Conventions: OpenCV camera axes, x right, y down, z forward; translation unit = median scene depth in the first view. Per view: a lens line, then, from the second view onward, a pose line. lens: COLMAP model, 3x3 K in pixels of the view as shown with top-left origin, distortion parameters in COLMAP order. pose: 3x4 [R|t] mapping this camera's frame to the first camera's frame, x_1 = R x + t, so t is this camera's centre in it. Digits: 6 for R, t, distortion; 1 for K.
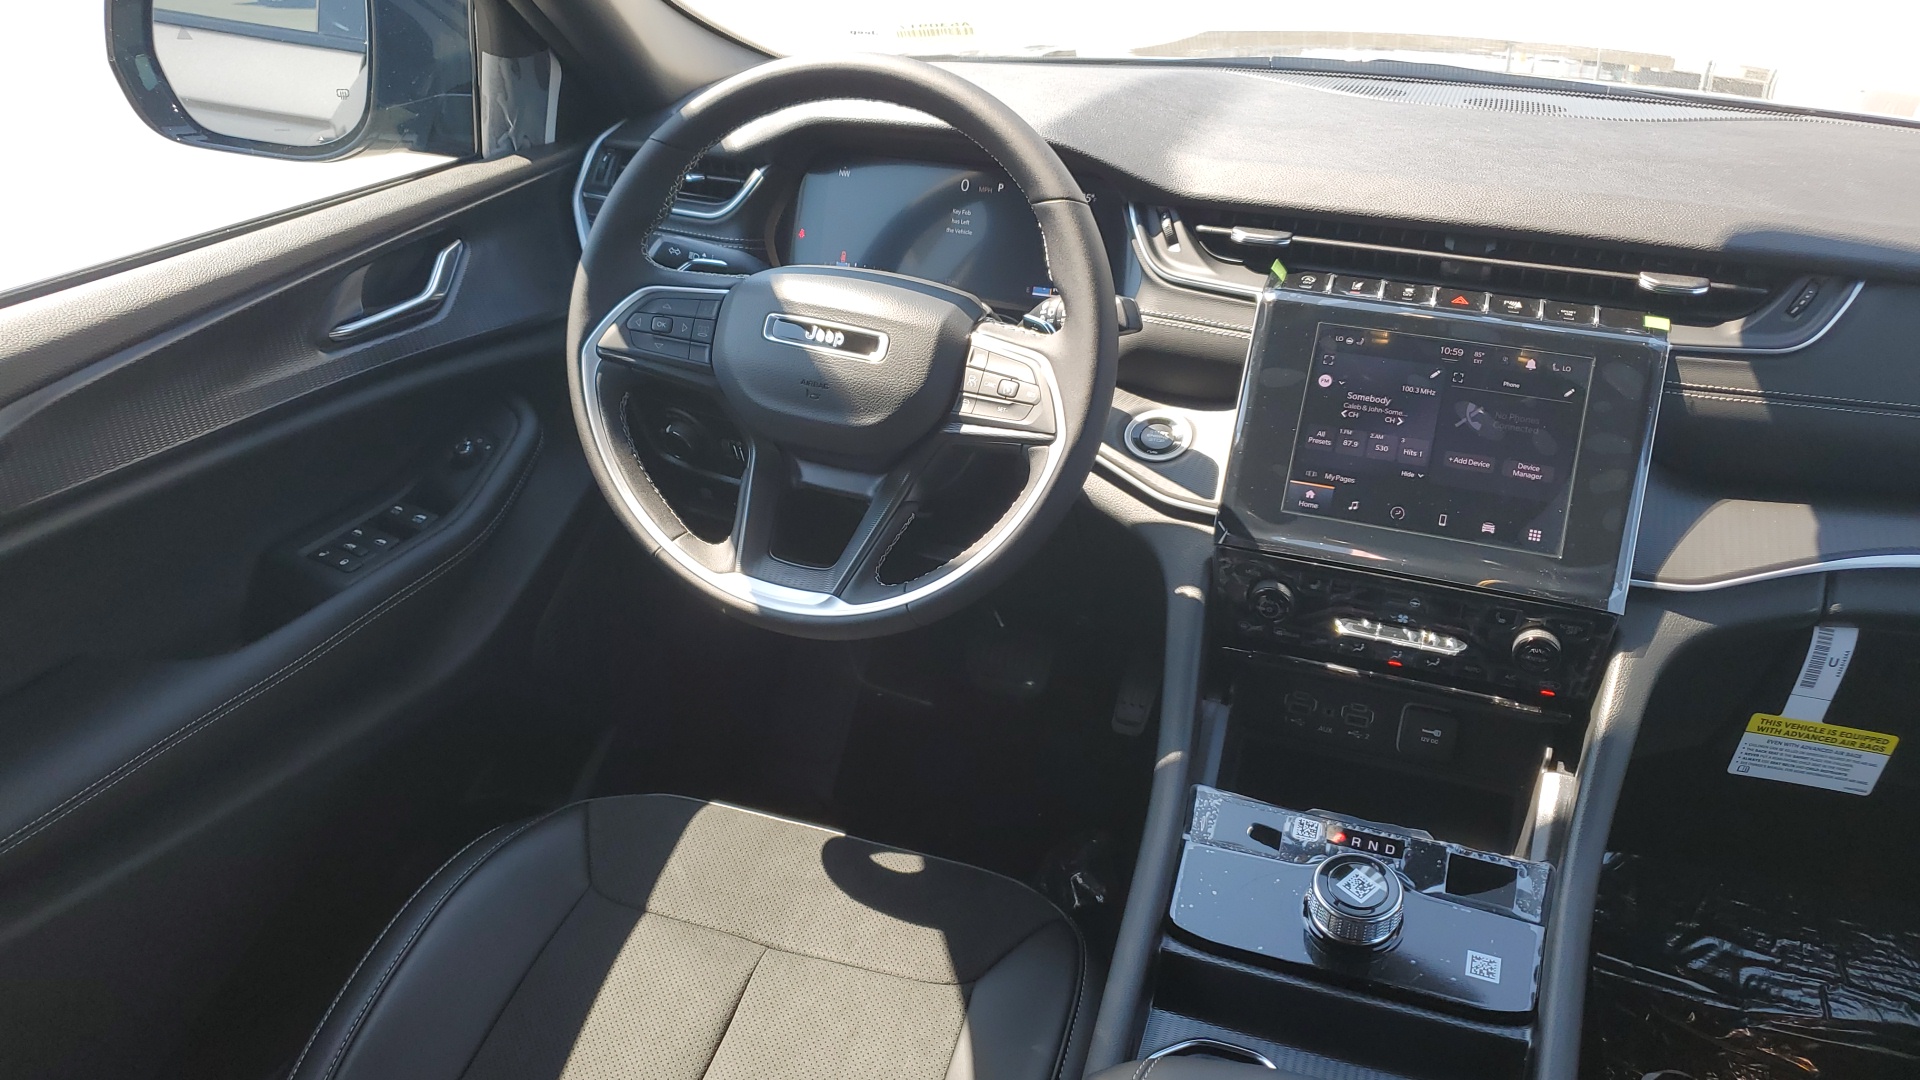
lens RADIAL K [[1466.1, 0, 952.7], [0, 1466.1, 534.8], [0, 0, 1]] dist [0.062404, -0.125108]
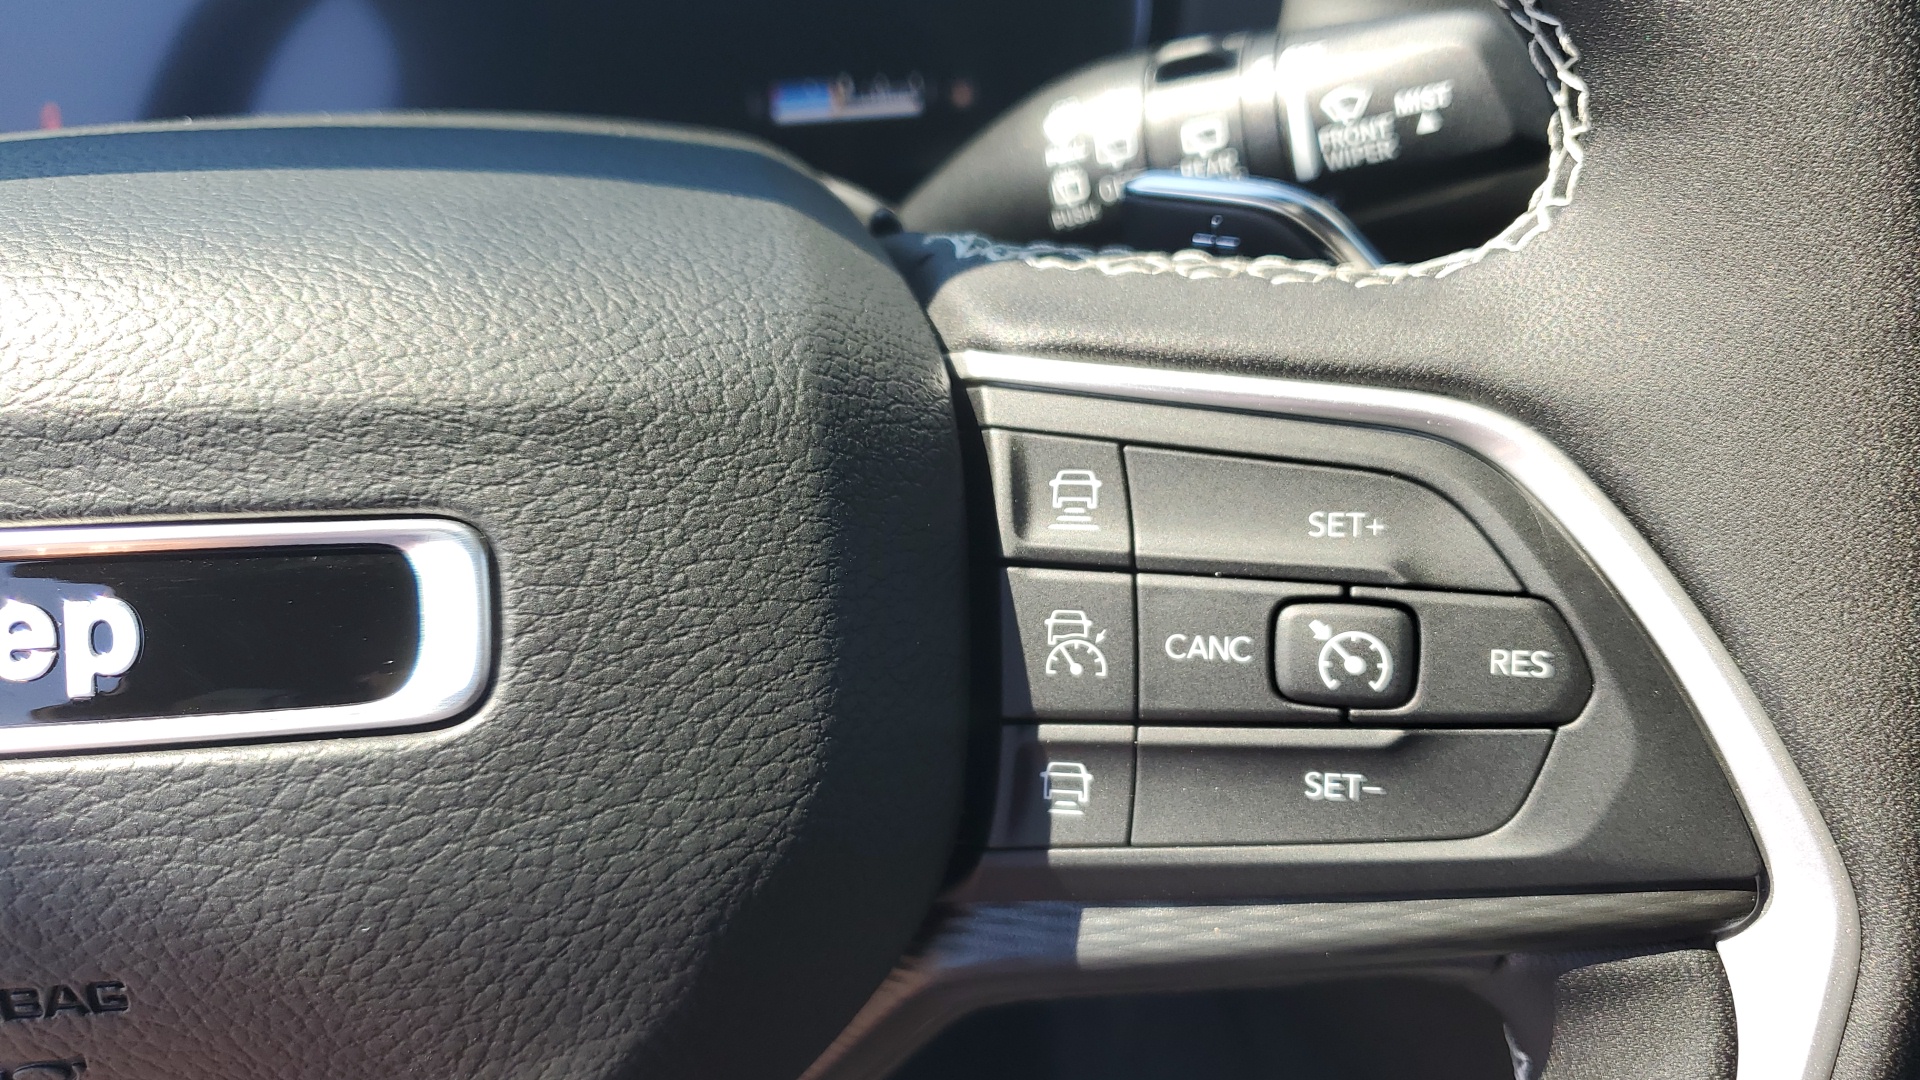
lens RADIAL K [[1454.0, 0, 959.7], [0, 1454.0, 492.2], [0, 0, 1]] dist [0.004651, 0.004649]
pose [[0.898056, -0.268032, 0.348791, -0.048976], [0.239990, 0.963059, 0.122154, -0.141682], [-0.368647, -0.025995, 0.929206, 0.837963]]
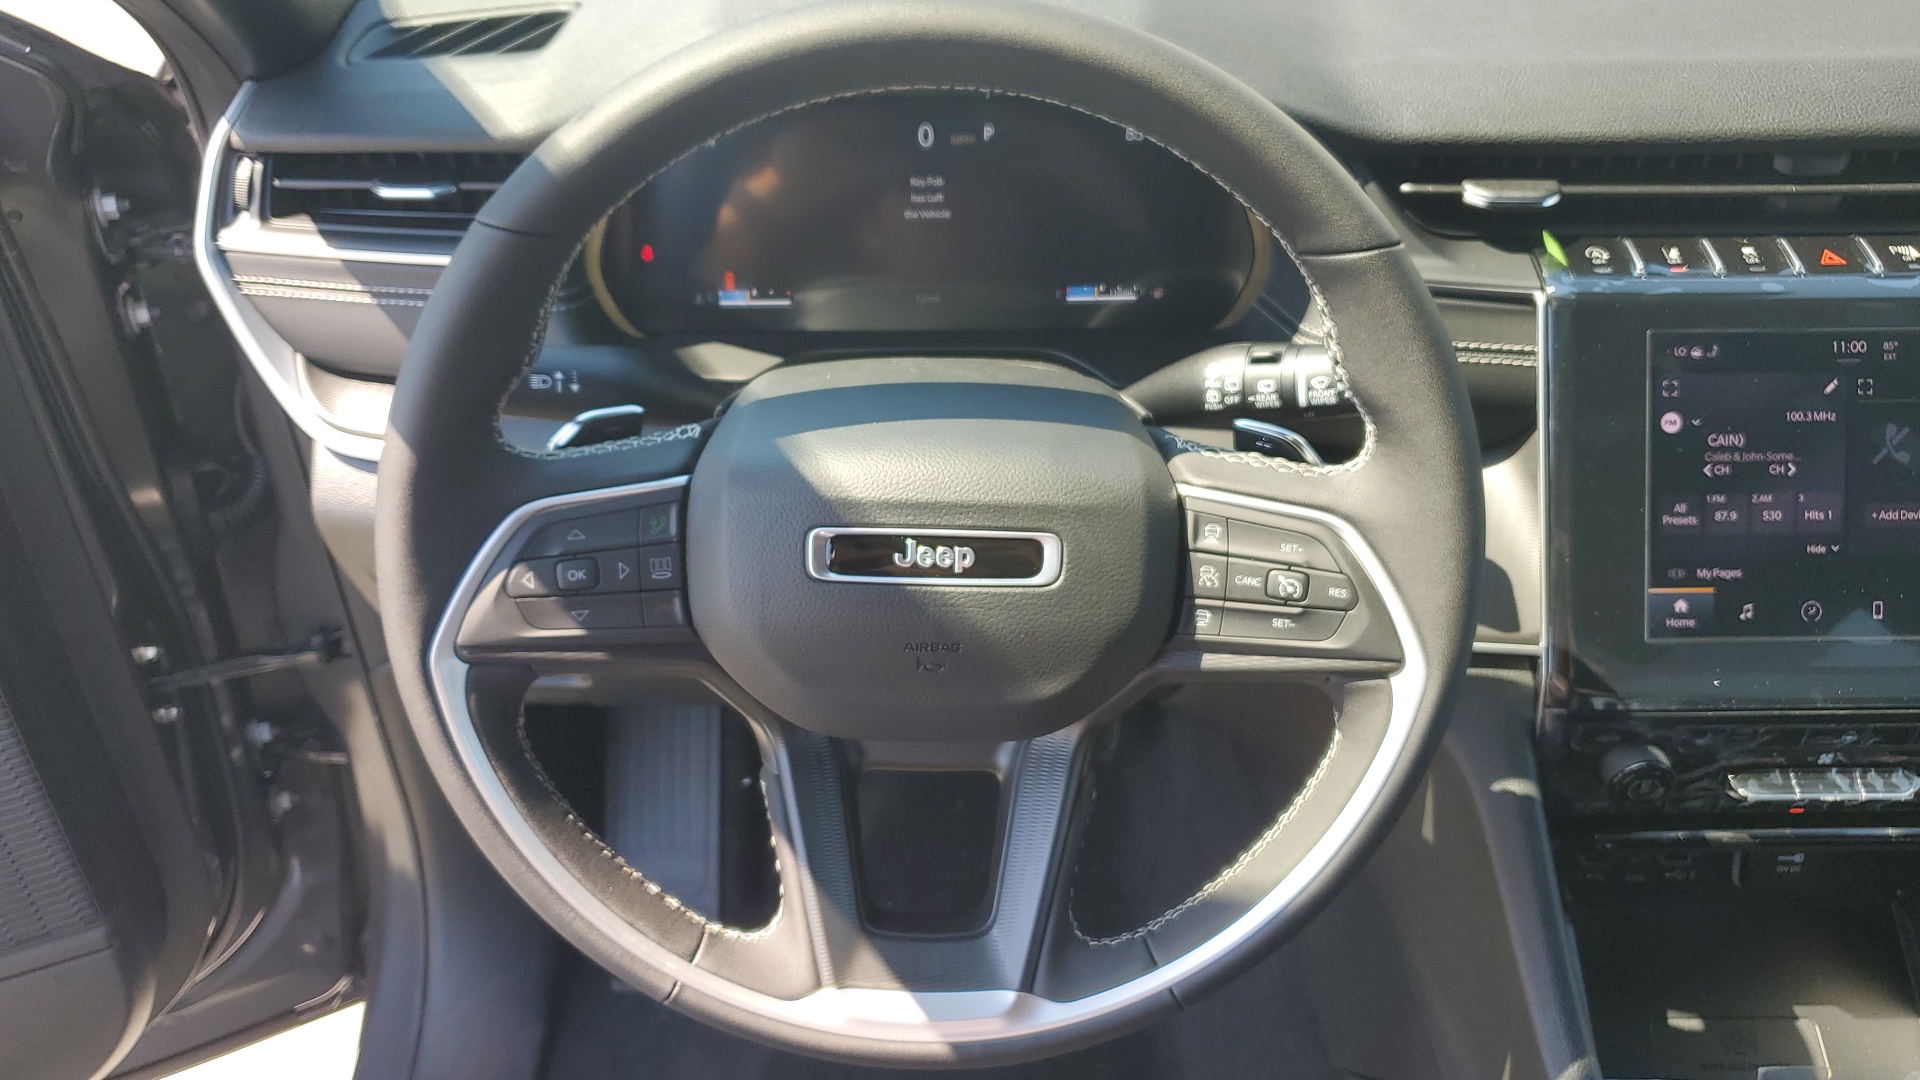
lens RADIAL K [[1485.8, 0, 934.8], [0, 1485.8, 487.6], [0, 0, 1]] dist [0.006810, 0.005333]
pose [[0.935375, -0.225369, 0.272549, -0.223936], [0.177626, 0.965780, 0.188994, -0.256839], [-0.305815, -0.128369, 0.943397, 0.496952]]
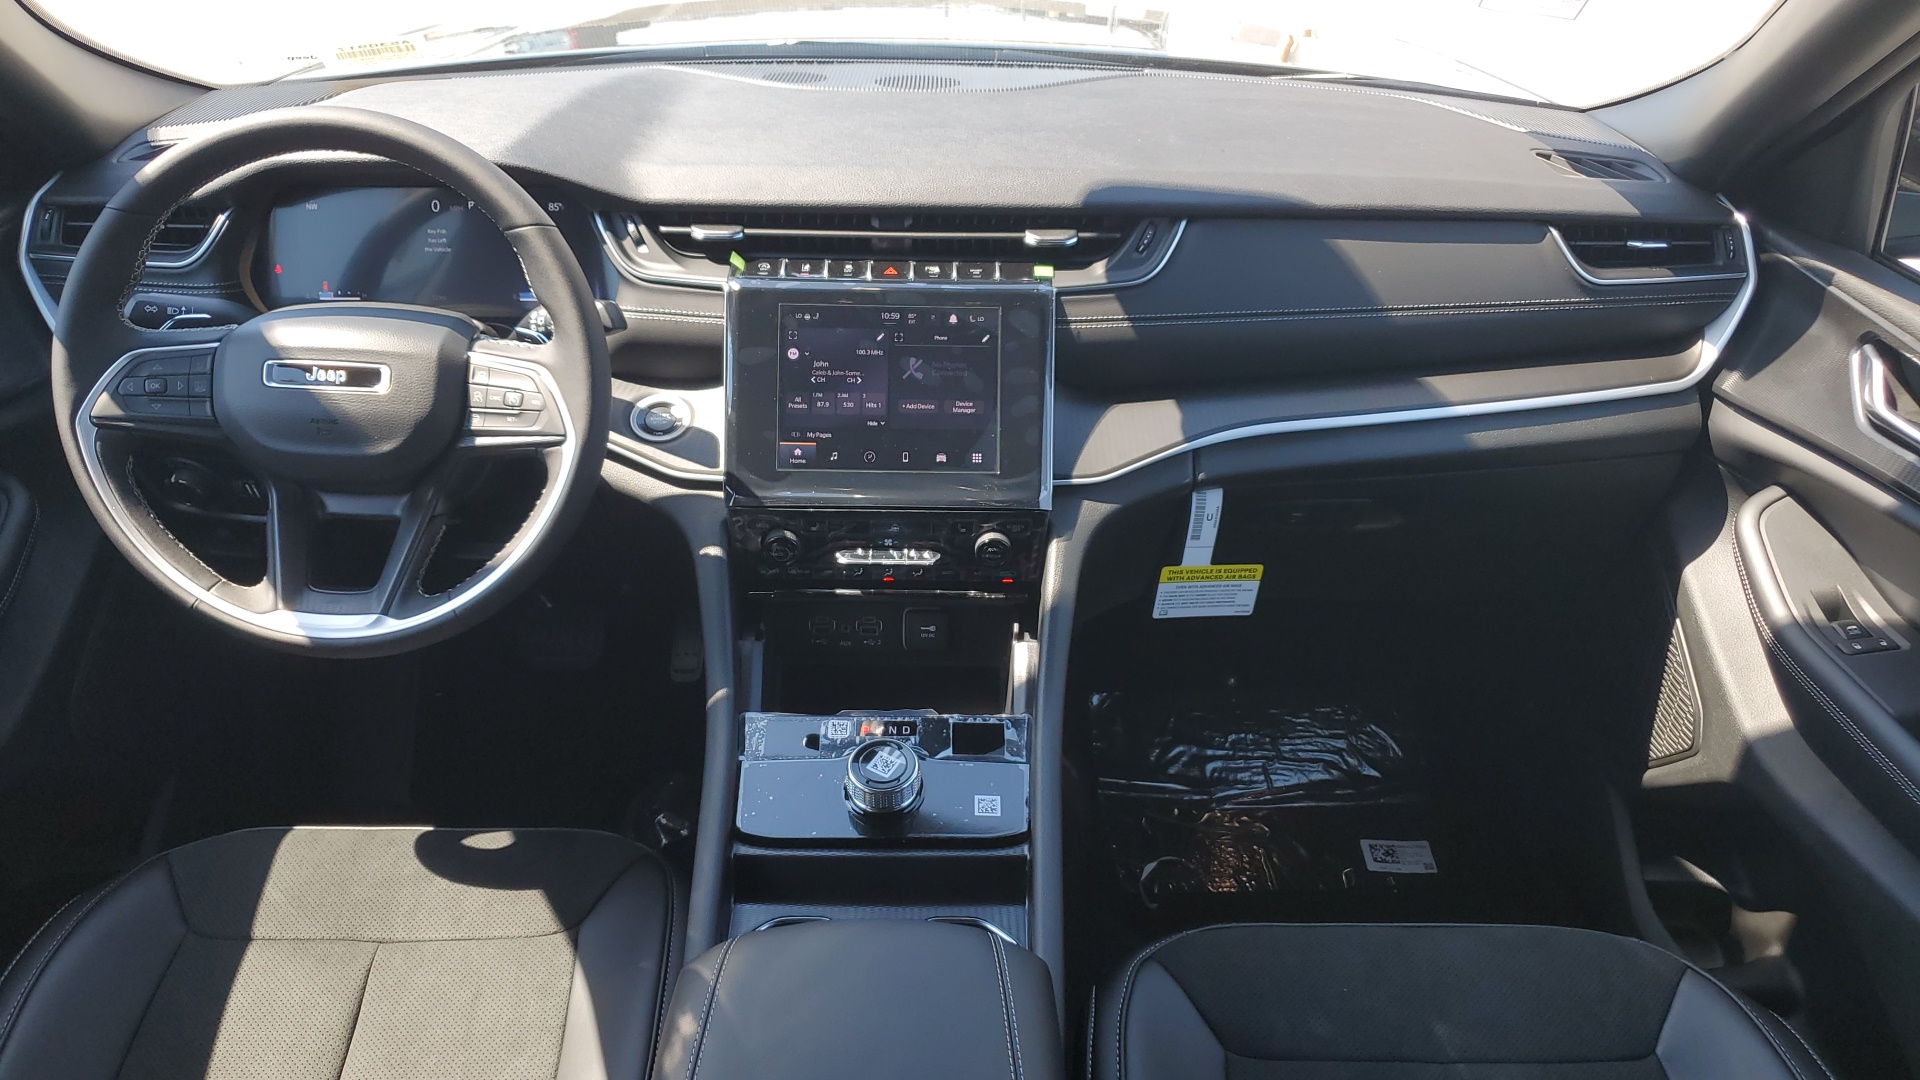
lens RADIAL K [[1483.2, 0, 950.1], [0, 1483.2, 551.3], [0, 0, 1]] dist [0.187213, -0.503039]
pose [[0.940169, -0.177230, 0.290986, -0.002906], [0.160214, 0.983712, 0.081499, -0.026744], [-0.300690, -0.030003, 0.953250, -0.176351]]
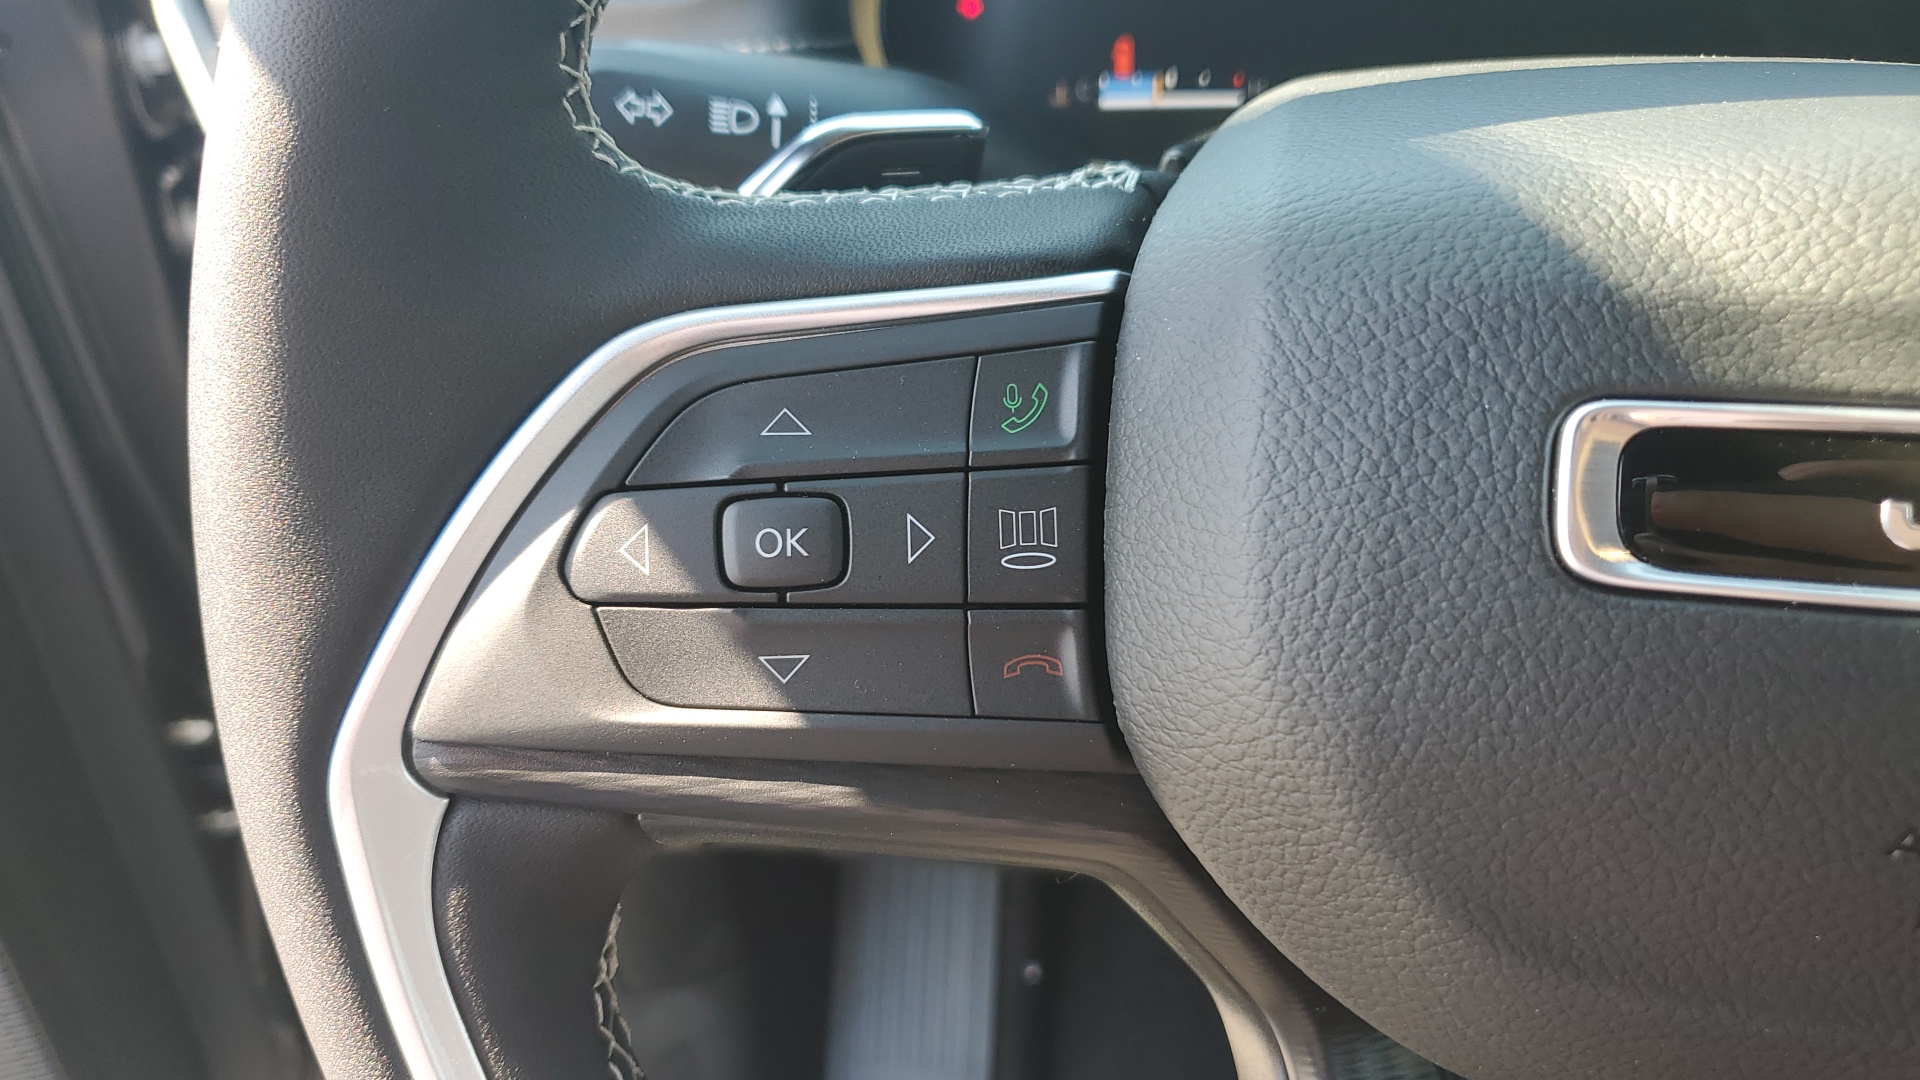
lens RADIAL K [[1485.8, 0, 934.8], [0, 1485.8, 487.6], [0, 0, 1]] dist [0.006810, 0.005333]
pose [[0.976912, -0.172224, 0.126416, -0.208858], [0.162441, 0.983130, 0.084071, -0.166013], [-0.138762, -0.061595, 0.988408, 0.862510]]
